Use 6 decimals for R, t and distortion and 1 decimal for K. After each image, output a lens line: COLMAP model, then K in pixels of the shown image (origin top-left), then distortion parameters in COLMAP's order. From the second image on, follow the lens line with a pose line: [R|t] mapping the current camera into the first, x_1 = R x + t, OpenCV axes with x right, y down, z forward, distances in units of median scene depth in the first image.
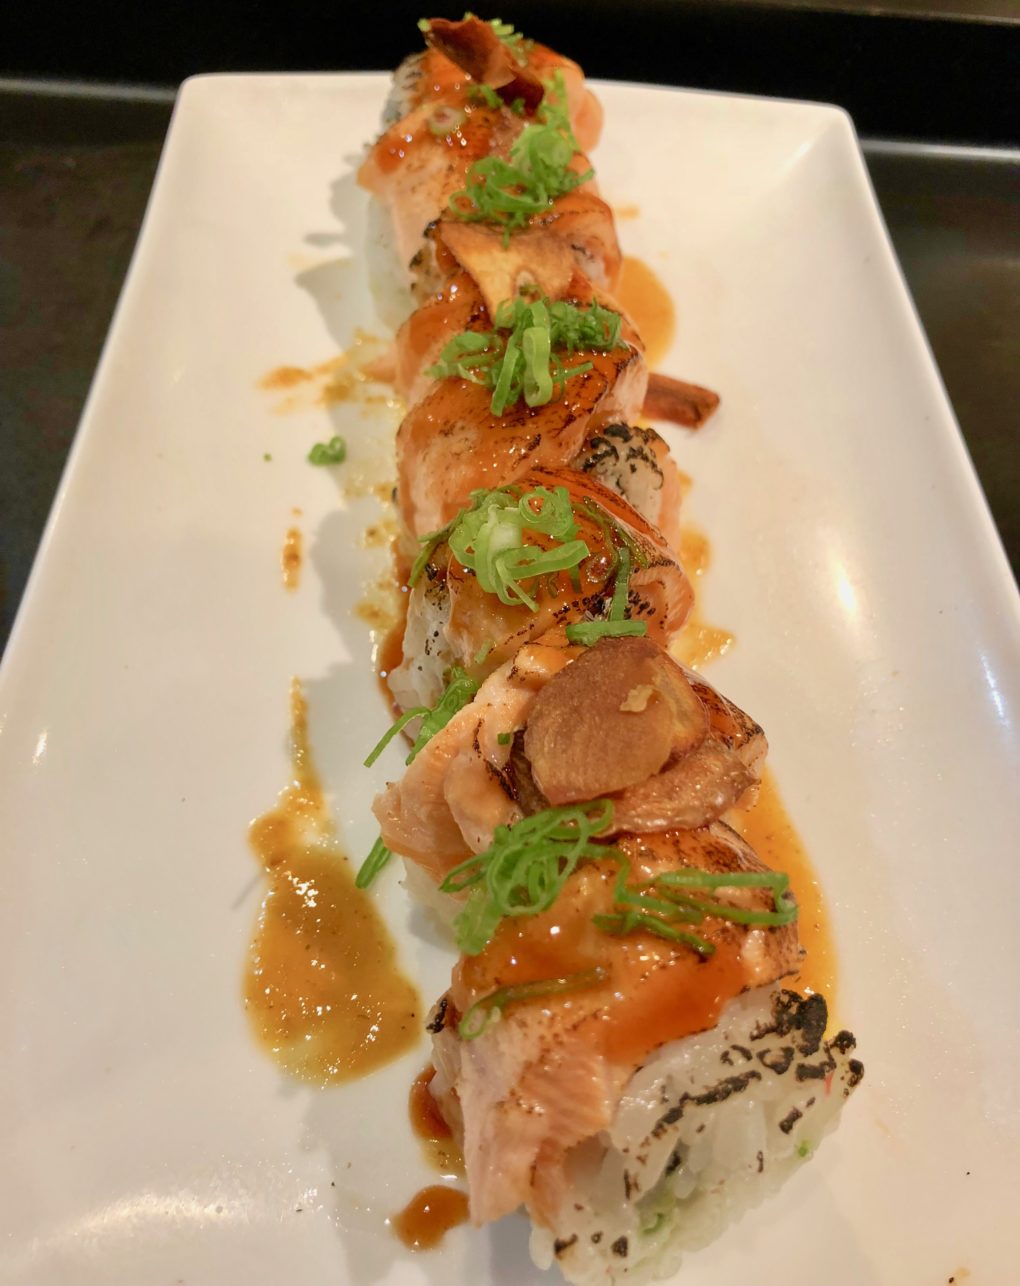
lens RADIAL K [[1142.8, 0, 510.0], [0, 1142.8, 643.0], [0, 0, 1]] dist [-0.005045, 0.002639]
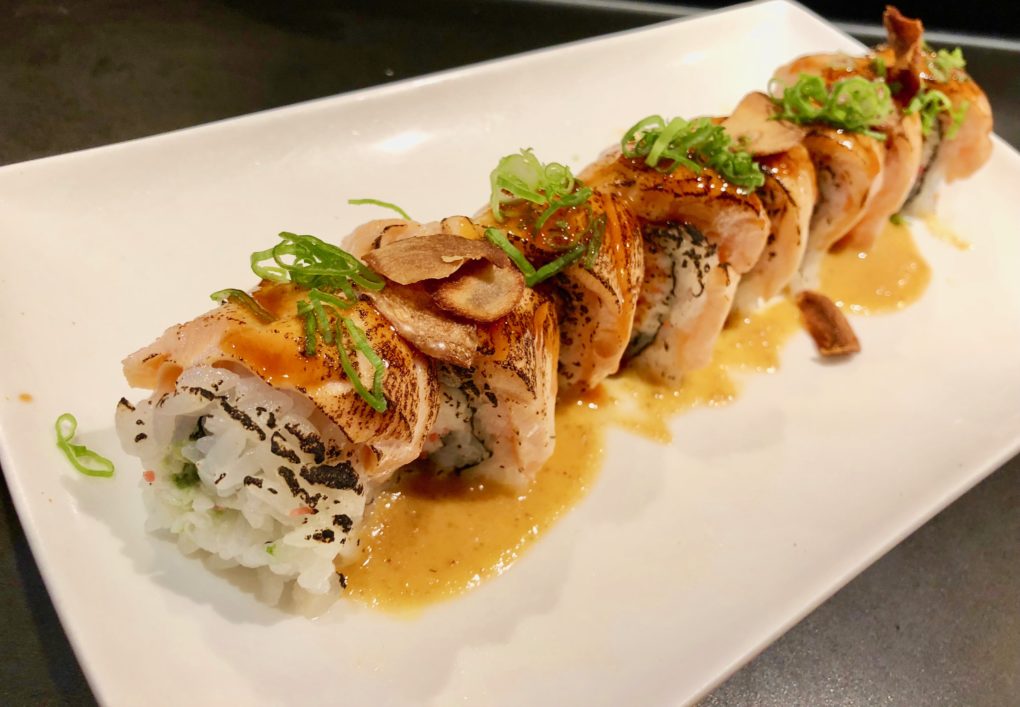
lens RADIAL K [[844.4, 0, 510.0], [0, 844.4, 353.5], [0, 0, 1]] dist [0.019016, 0.001480]
pose [[0.539606, 0.666576, -0.514297, 0.840895], [-0.749376, 0.658697, 0.067479, 0.004027], [0.383746, 0.348990, 0.854953, 0.167343]]
